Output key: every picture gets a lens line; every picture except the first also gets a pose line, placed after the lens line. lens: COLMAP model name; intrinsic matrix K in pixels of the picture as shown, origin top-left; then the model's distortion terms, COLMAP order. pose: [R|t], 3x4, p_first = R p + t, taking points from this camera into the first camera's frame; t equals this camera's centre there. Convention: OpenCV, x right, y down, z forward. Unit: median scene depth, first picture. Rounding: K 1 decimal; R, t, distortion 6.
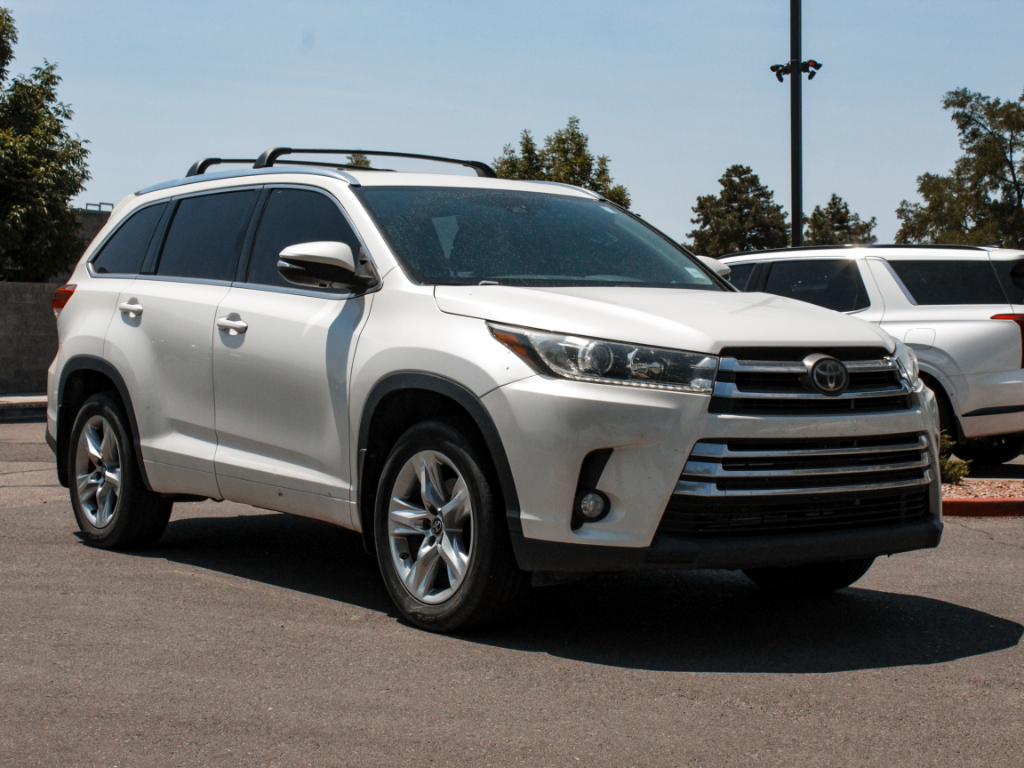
lens RADIAL K [[1932.3, 0, 512.0], [0, 1932.3, 384.0], [0, 0, 1]] dist [-0.031070, 0.047847]
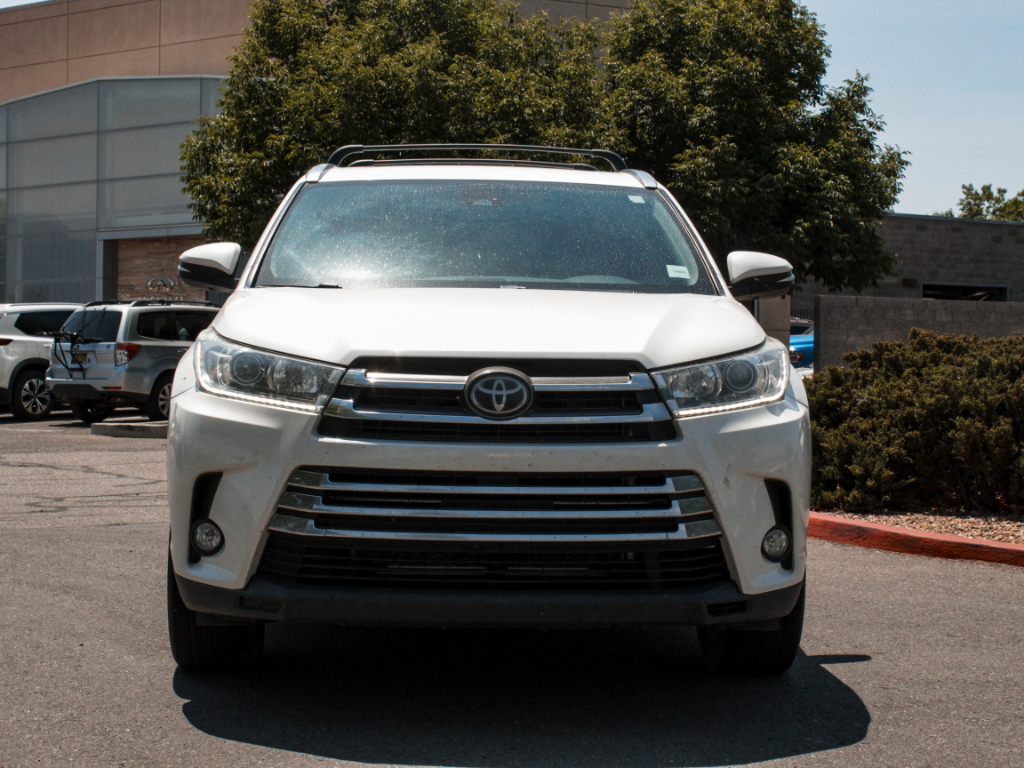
lens RADIAL K [[1932.3, 0, 512.0], [0, 1932.3, 384.0], [0, 0, 1]] dist [-0.031070, 0.047847]
pose [[0.849662, 0.017449, -0.527038, 0.574288], [-0.022558, 0.999740, -0.003268, -0.006121], [0.526844, 0.014665, 0.849835, 0.313309]]
